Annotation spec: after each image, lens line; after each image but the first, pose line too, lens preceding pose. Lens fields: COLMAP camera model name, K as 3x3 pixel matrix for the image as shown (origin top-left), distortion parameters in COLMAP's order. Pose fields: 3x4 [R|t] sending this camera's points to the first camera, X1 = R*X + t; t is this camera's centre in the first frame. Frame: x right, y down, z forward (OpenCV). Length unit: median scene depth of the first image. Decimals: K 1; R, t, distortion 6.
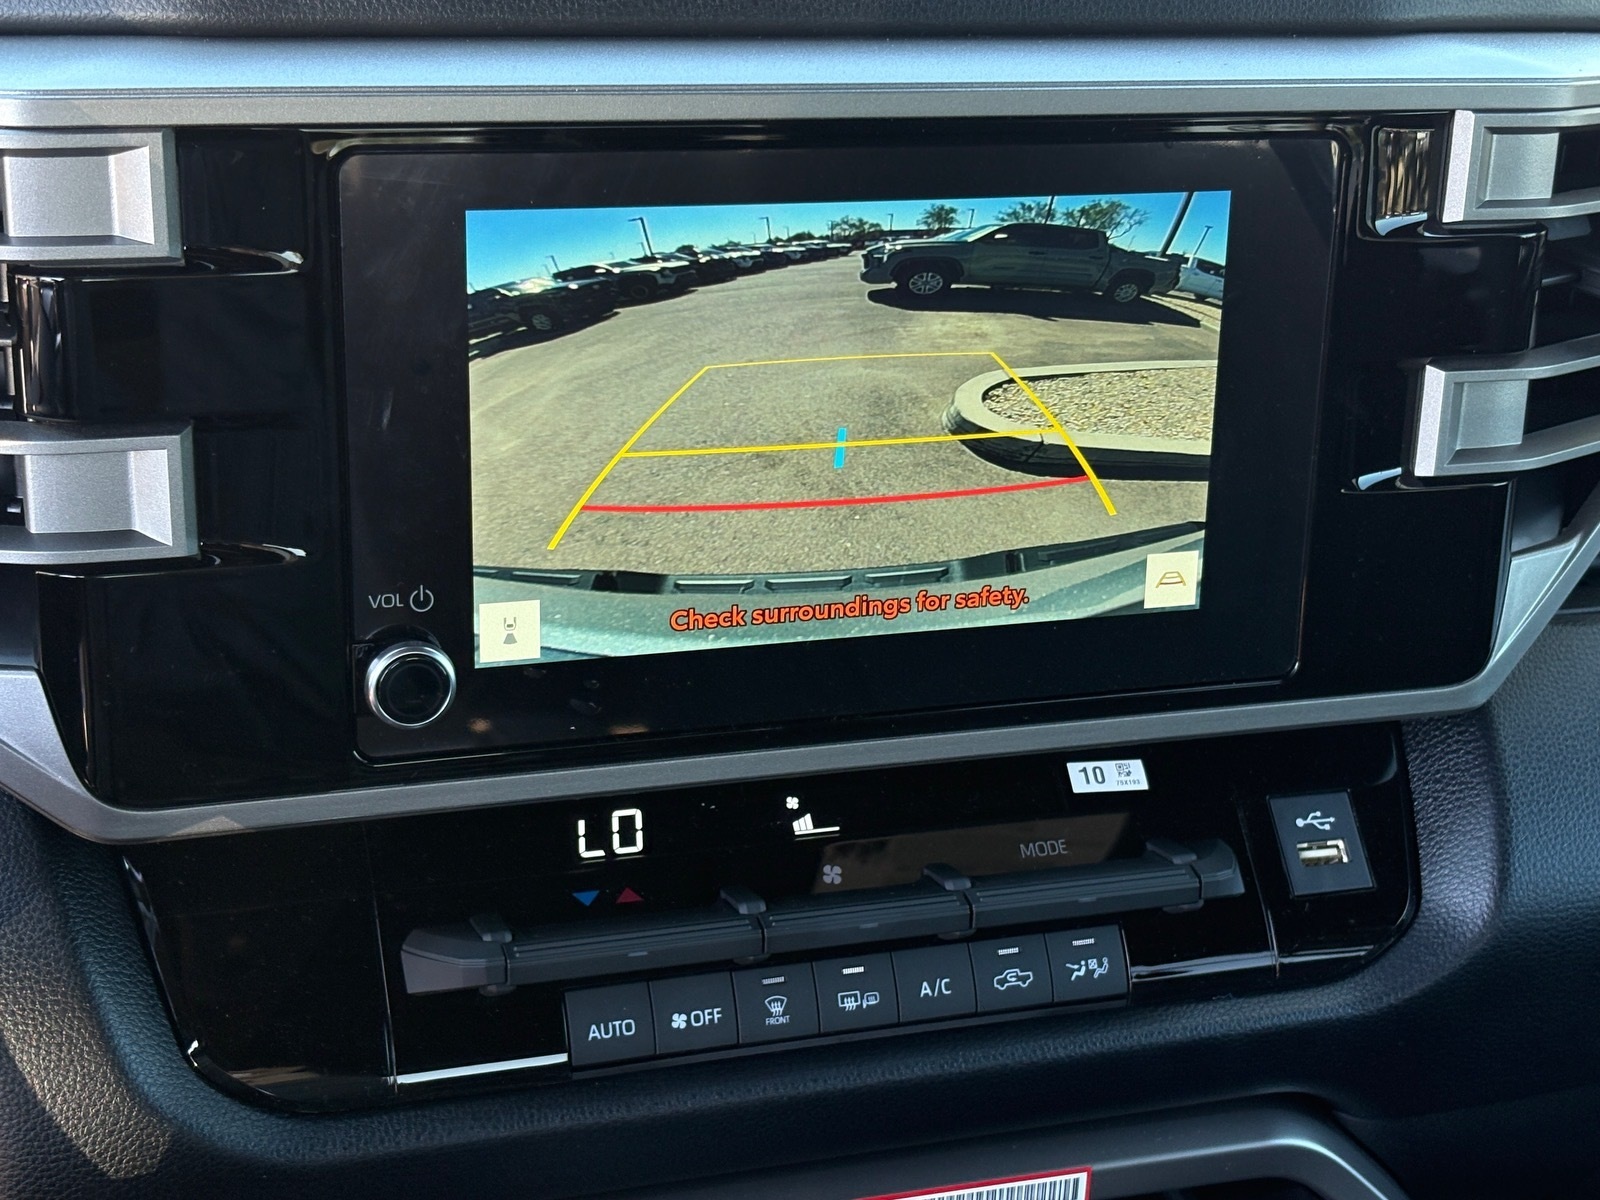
lens RADIAL K [[2520.1, 0, 791.7], [0, 2520.1, 603.1], [0, 0, 1]] dist [0.157894, 0.000000]
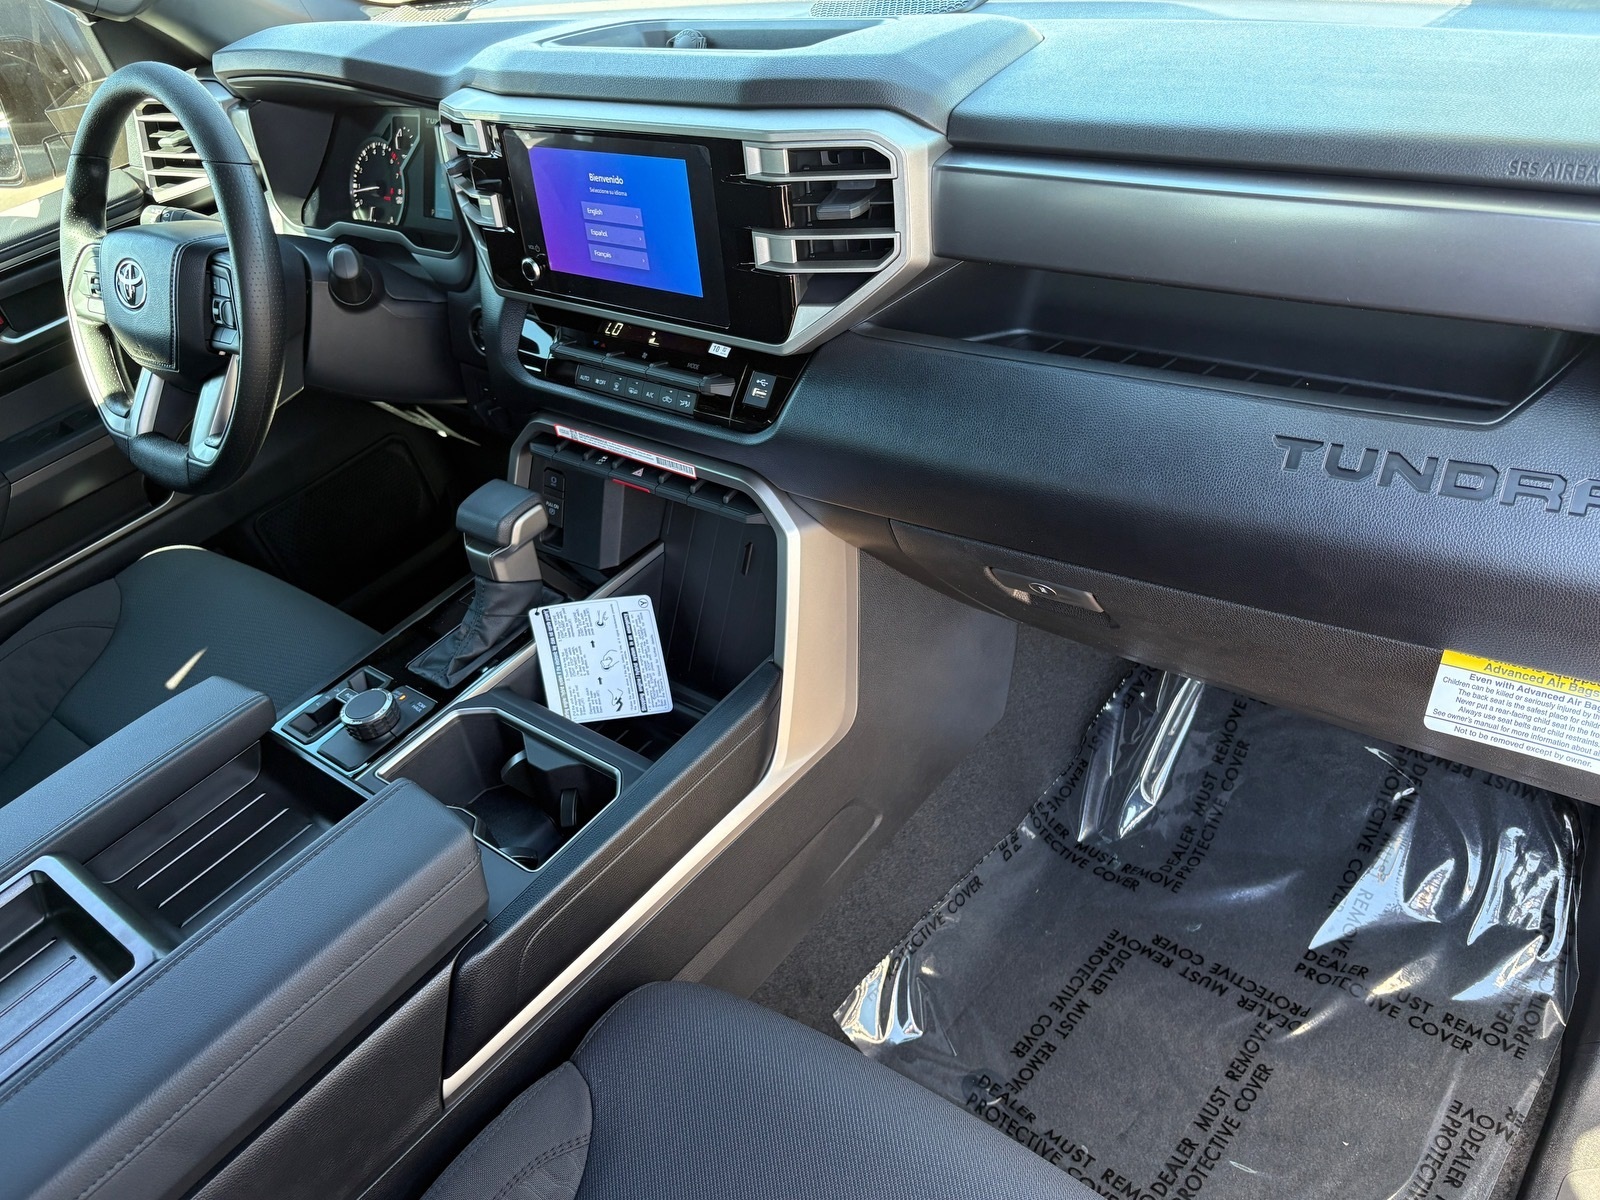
lens RADIAL K [[1221.4, 0, 794.1], [0, 1221.4, 602.9], [0, 0, 1]] dist [0.028158, -0.040425]
pose [[0.514909, 0.386840, -0.764999, 1.495097], [-0.148356, 0.919139, 0.364929, -0.215681], [0.844310, -0.074413, 0.530663, 0.263593]]
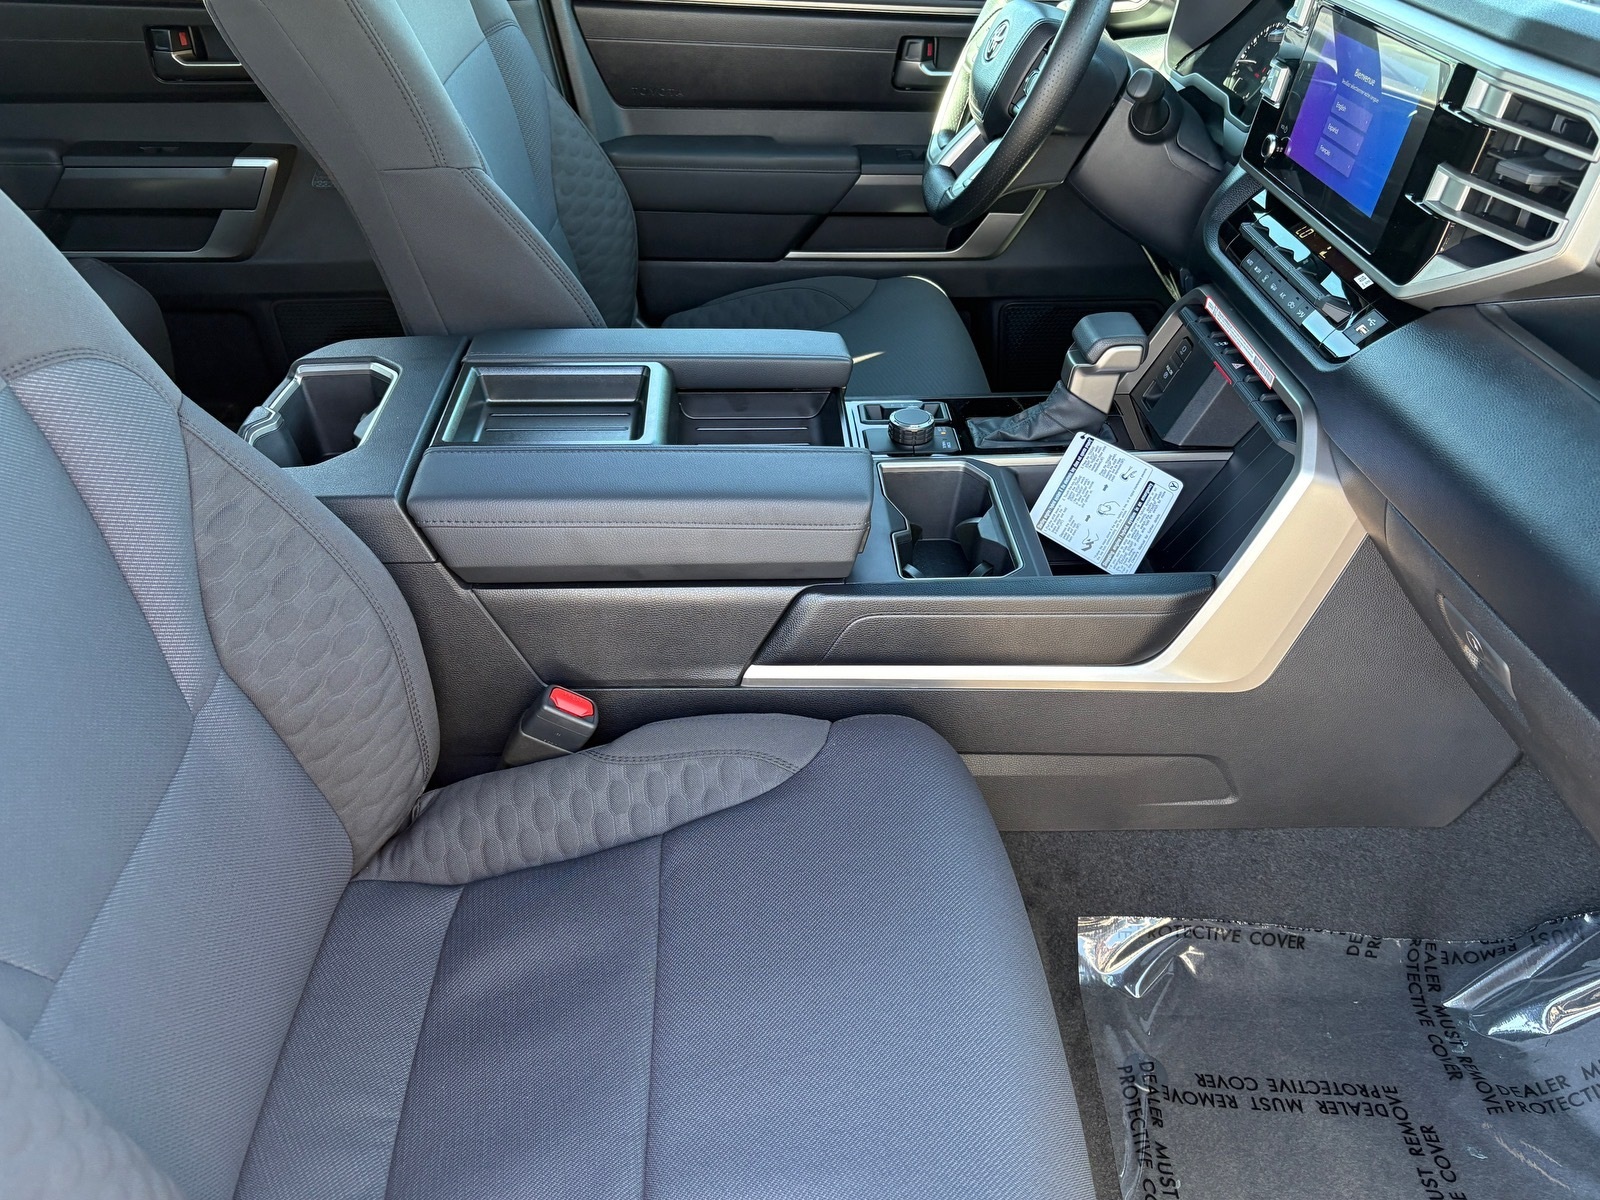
lens RADIAL K [[1221.4, 0, 798.2], [0, 1221.4, 599.8], [0, 0, 1]] dist [0.028158, -0.040425]
pose [[-0.276062, 0.496633, -0.822889, 1.778026], [-0.412489, 0.712087, 0.568142, -0.223887], [0.868126, 0.496275, 0.008276, 0.607946]]
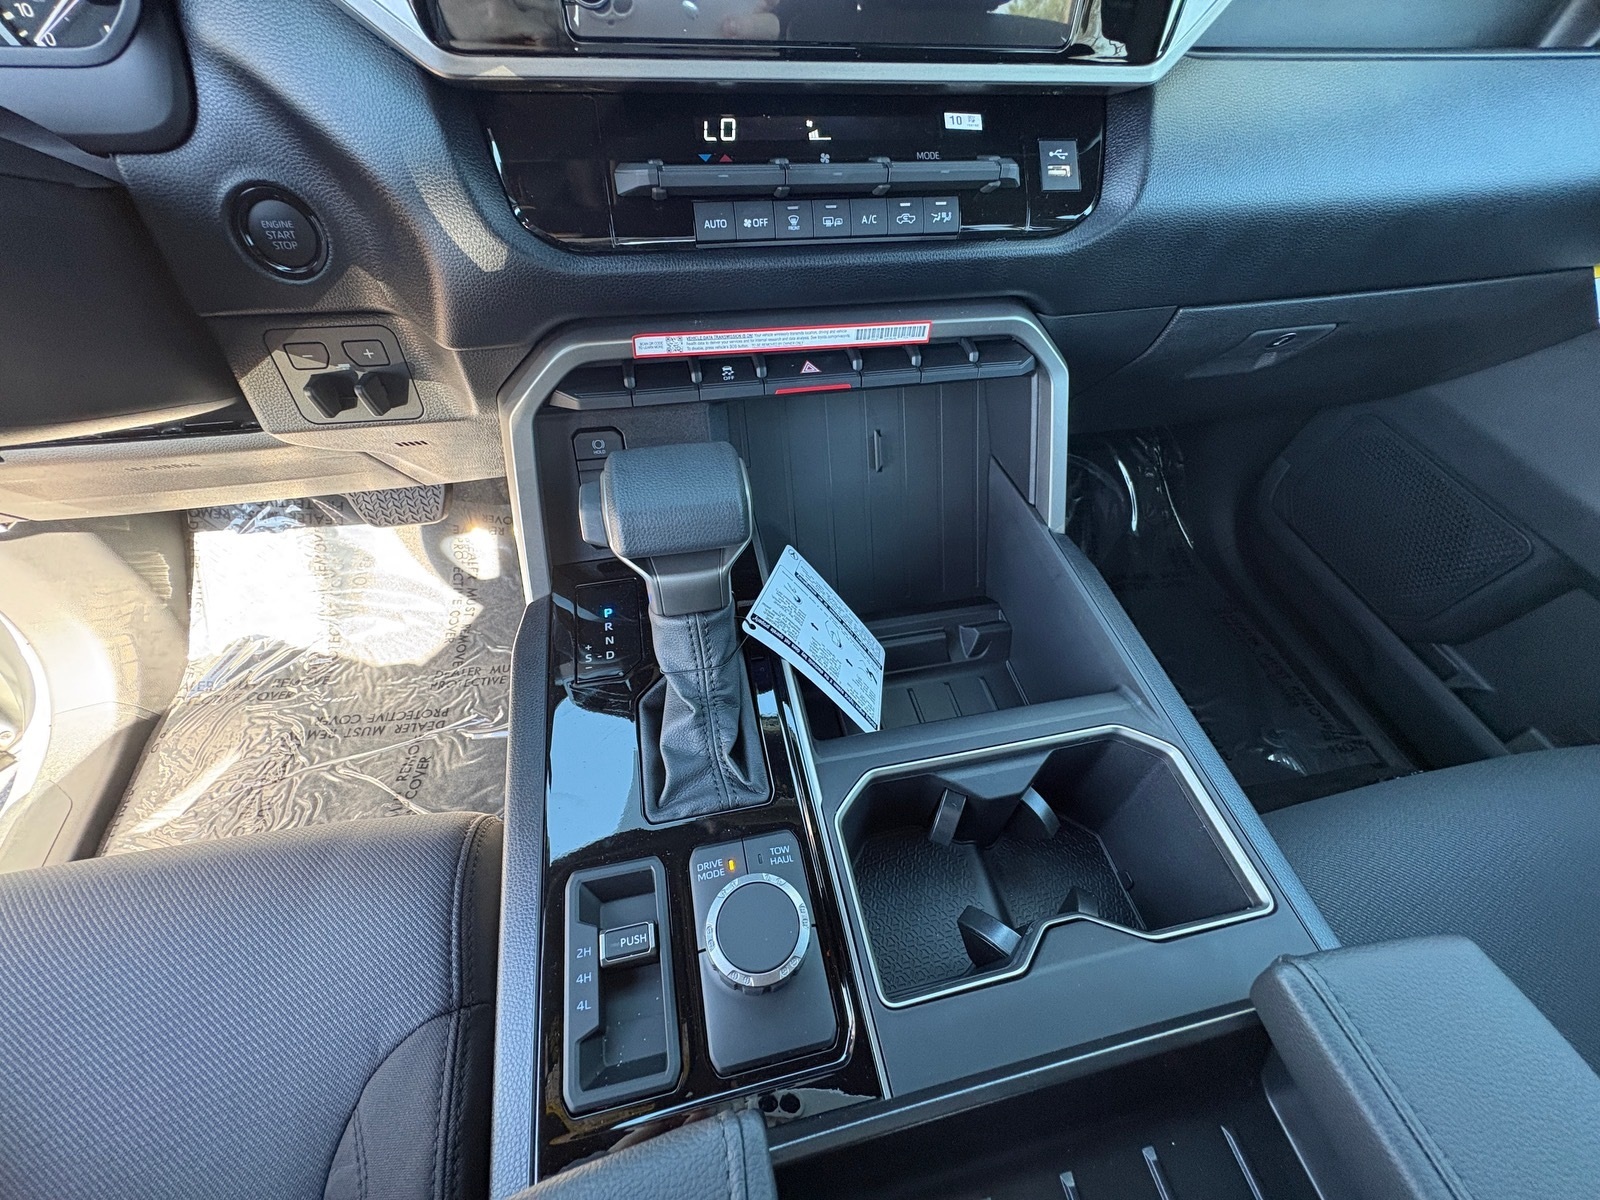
lens RADIAL K [[669.7, 0, 801.2], [0, 669.7, 610.4], [0, 0, 1]] dist [0.000309, 0.000022]
pose [[0.994515, 0.074242, -0.073672, 0.064783], [-0.033512, 0.893430, 0.447950, 0.192306], [0.099077, -0.443024, 0.891018, 0.326081]]
